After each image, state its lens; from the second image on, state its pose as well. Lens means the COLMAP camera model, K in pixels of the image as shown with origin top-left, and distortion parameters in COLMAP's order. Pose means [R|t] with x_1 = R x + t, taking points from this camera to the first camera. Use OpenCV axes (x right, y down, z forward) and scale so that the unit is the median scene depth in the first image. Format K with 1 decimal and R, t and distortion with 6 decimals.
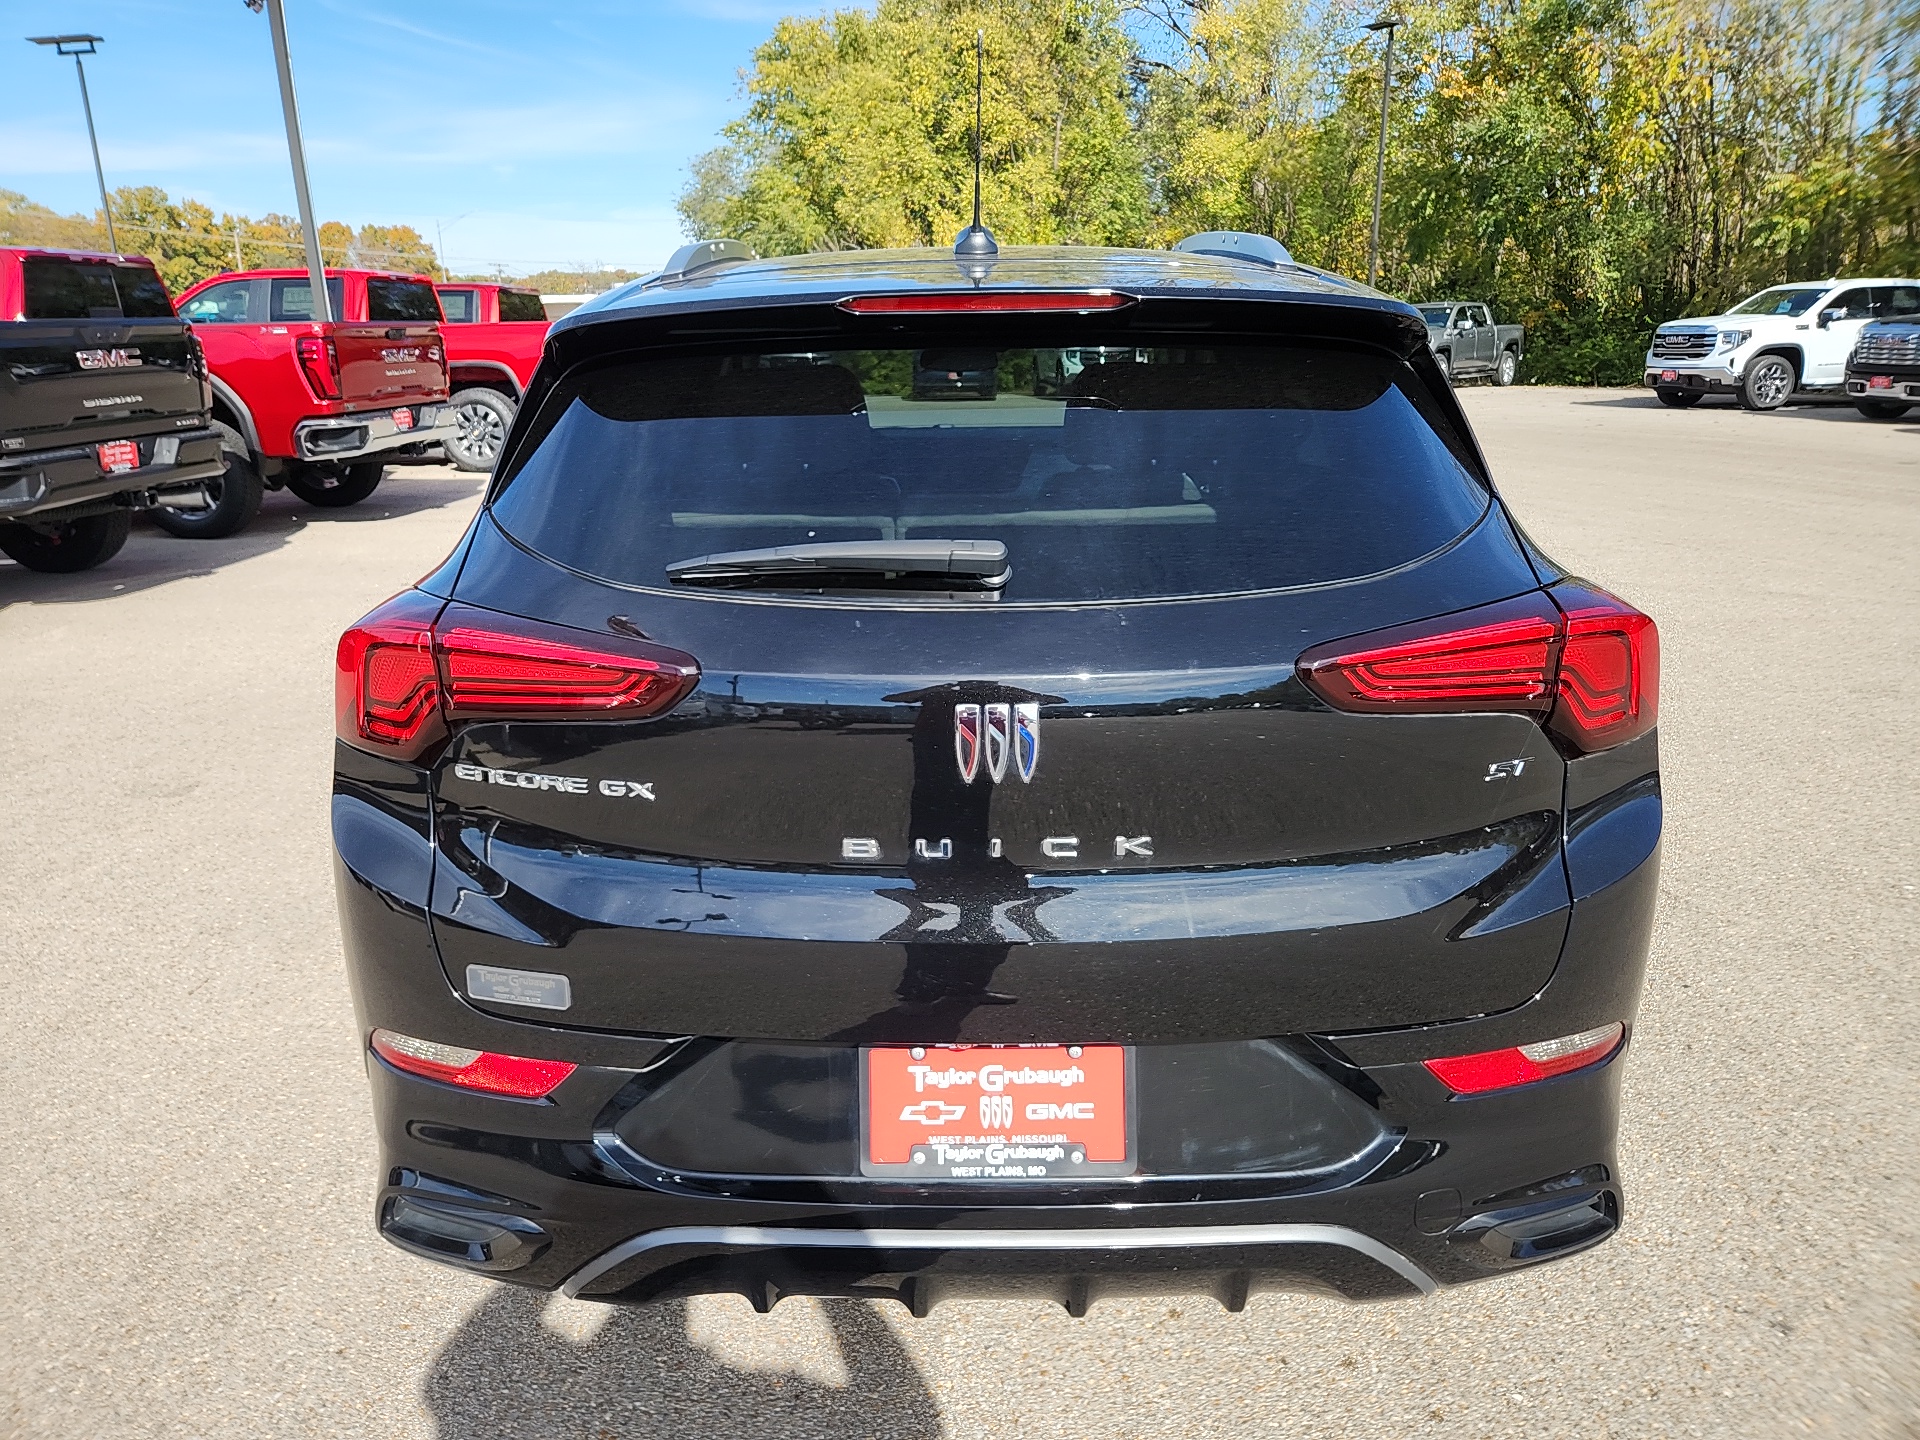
lens RADIAL K [[1293.3, 0, 929.8], [0, 1293.3, 710.0], [0, 0, 1]] dist [0.074209, -0.062871]
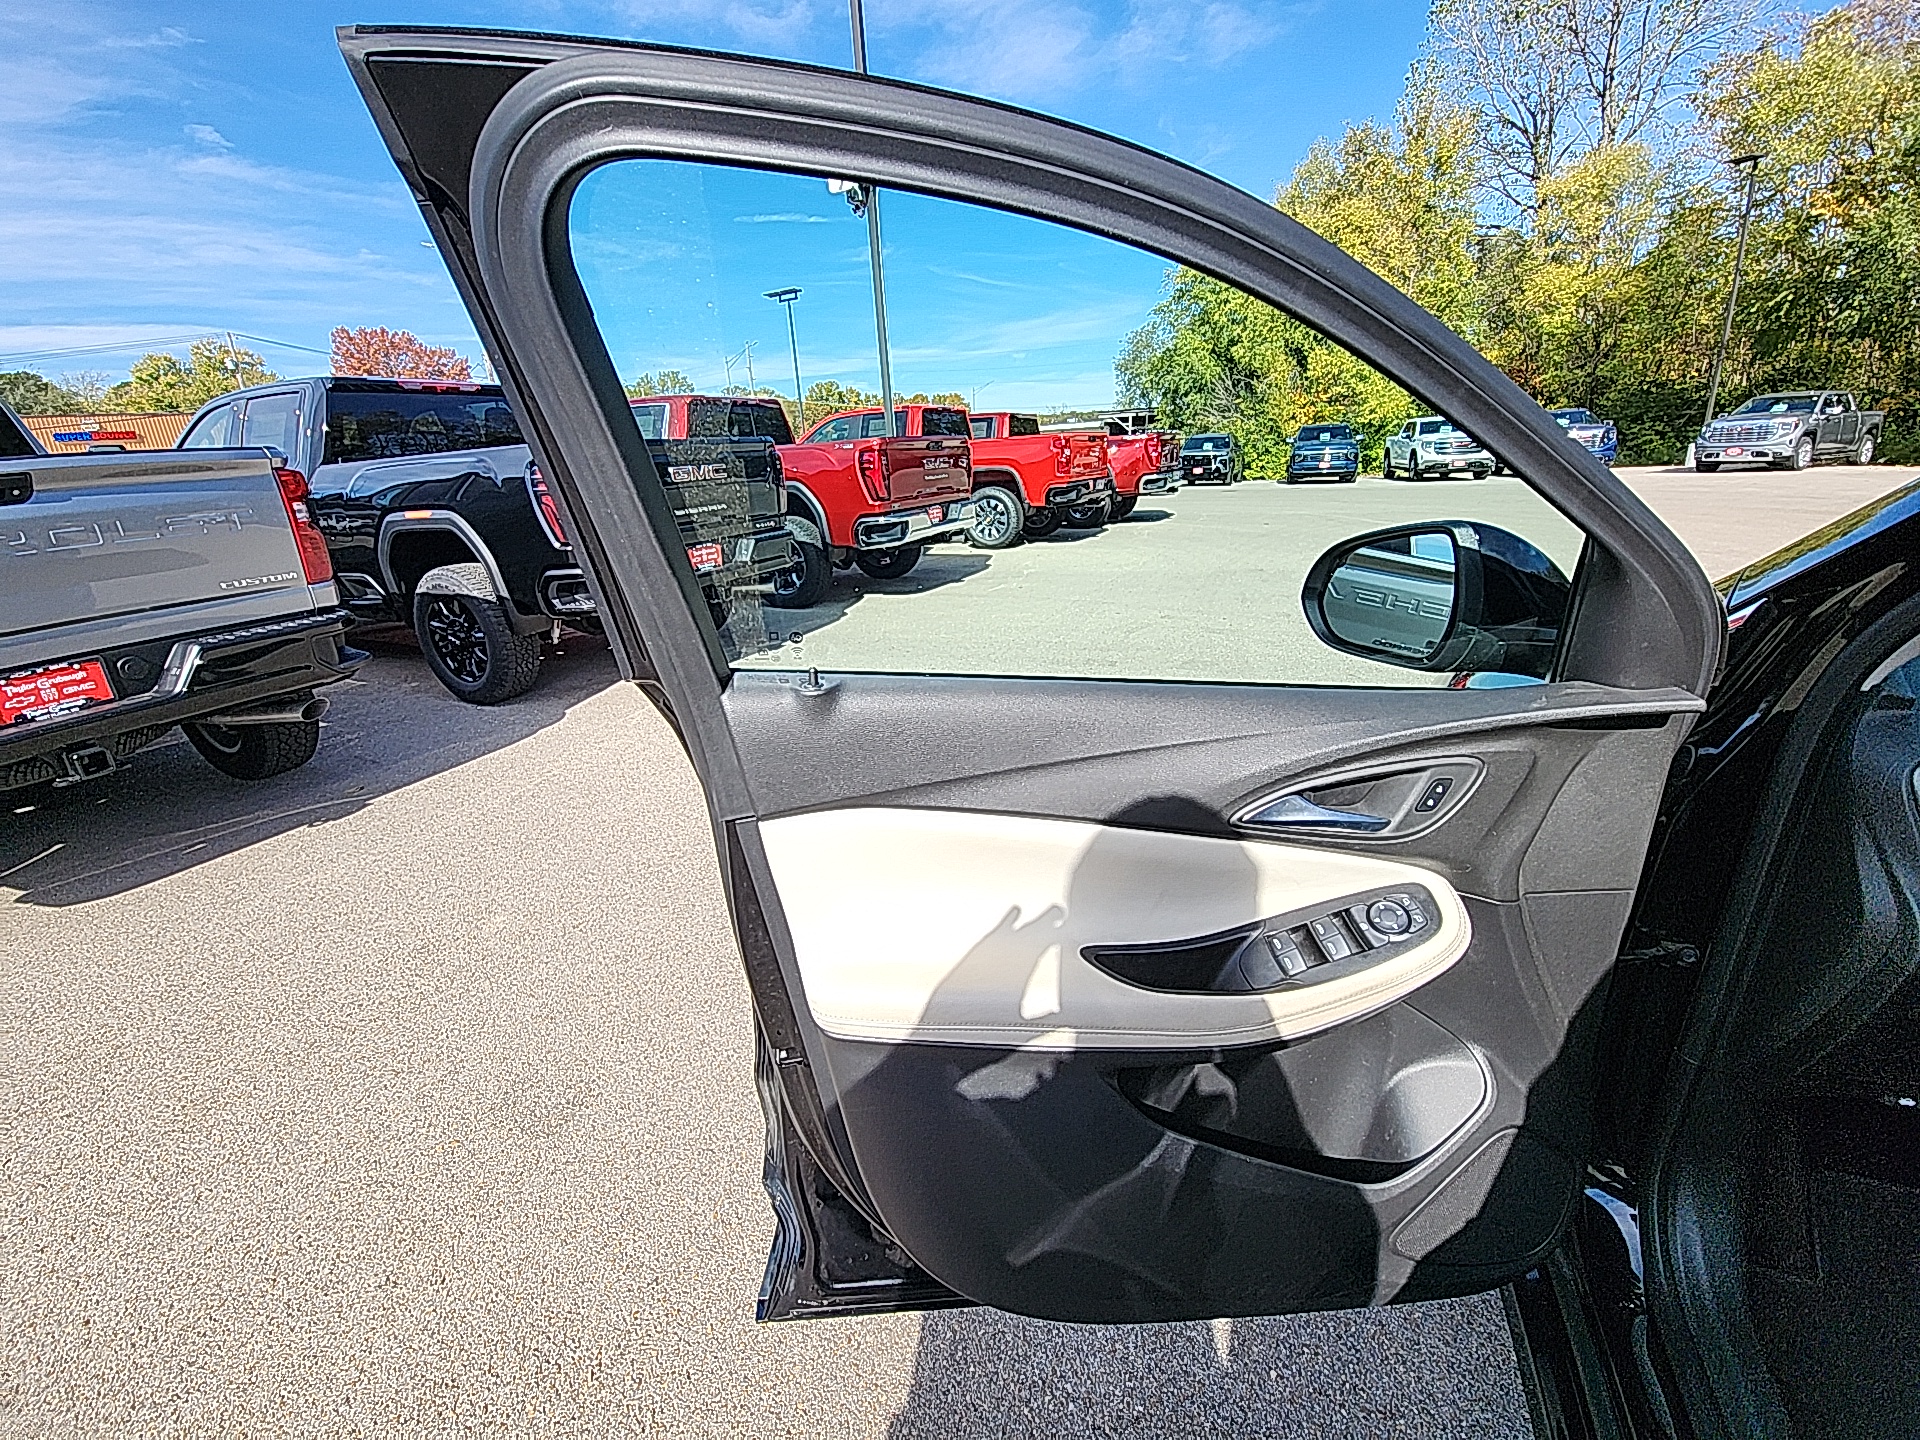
lens RADIAL K [[777.5, 0, 954.6], [0, 777.5, 710.7], [0, 0, 1]] dist [0.014161, -0.009884]
pose [[0.933914, 0.078120, -0.348859, -0.059406], [-0.062874, 0.996514, 0.054833, -0.041225], [0.351926, -0.029275, 0.935570, 0.163246]]
